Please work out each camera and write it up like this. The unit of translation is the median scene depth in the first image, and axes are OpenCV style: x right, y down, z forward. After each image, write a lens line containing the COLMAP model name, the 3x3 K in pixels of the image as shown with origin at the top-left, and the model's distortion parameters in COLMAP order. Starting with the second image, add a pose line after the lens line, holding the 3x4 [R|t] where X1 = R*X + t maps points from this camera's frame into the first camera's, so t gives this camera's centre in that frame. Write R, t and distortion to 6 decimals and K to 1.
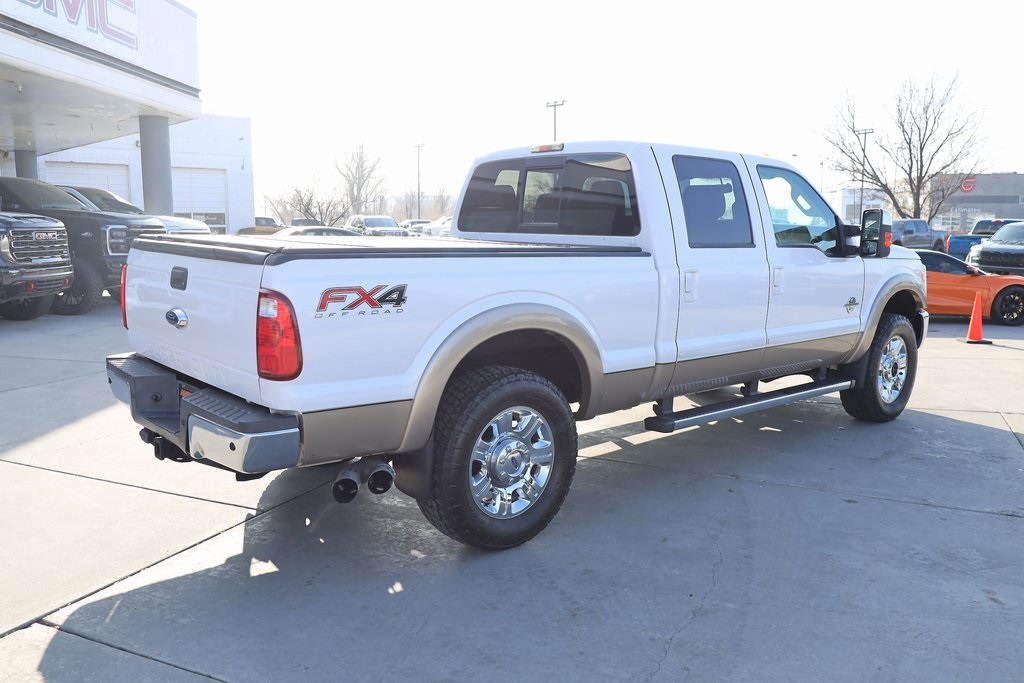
lens RADIAL K [[813.2, 0, 518.9], [0, 813.2, 343.6], [0, 0, 1]] dist [-0.006754, -0.016543]
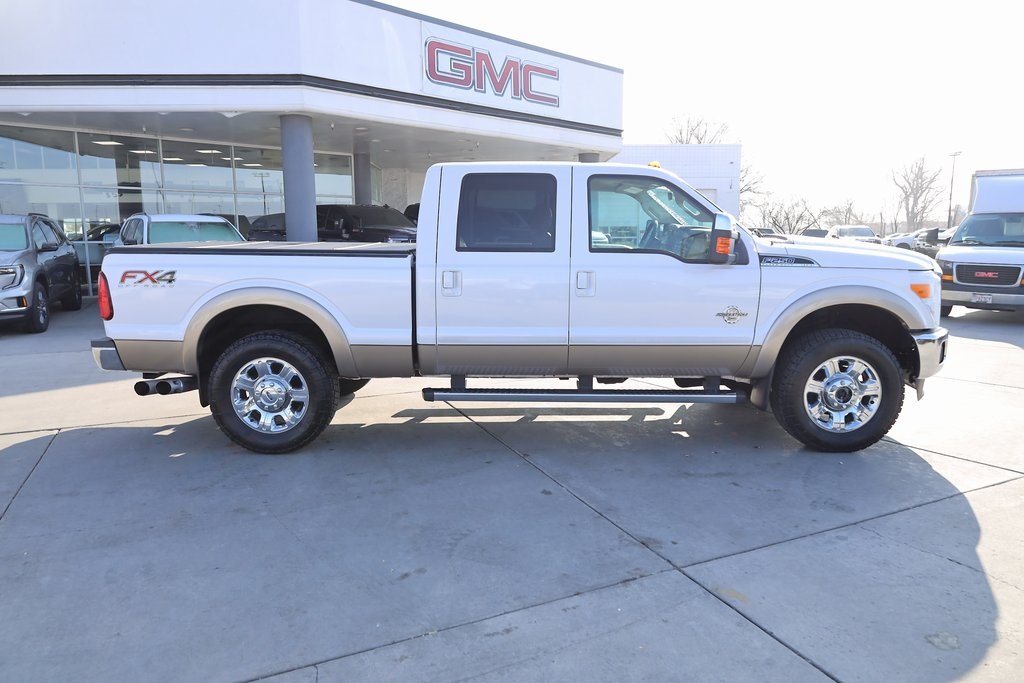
lens RADIAL K [[694.3, 0, 515.3], [0, 694.3, 339.9], [0, 0, 1]] dist [0.009485, -0.018835]
pose [[0.748999, 0.090075, -0.656420, 0.908614], [-0.087473, 0.995487, 0.036792, -0.030933], [0.656772, 0.029861, 0.753498, 0.274179]]
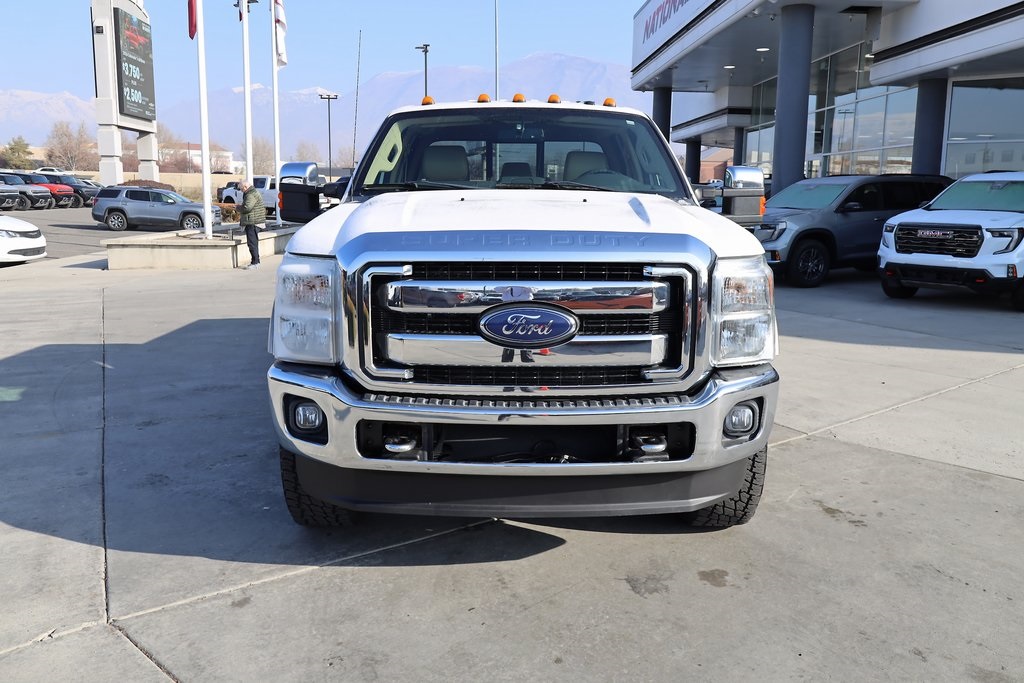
lens RADIAL K [[817.5, 0, 508.3], [0, 817.5, 336.9], [0, 0, 1]] dist [-0.009118, -0.005536]
pose [[-0.644349, 0.120214, -0.755224, 1.069369], [-0.121020, 0.959093, 0.255919, -0.266039], [0.755095, 0.256298, -0.603442, 1.926004]]
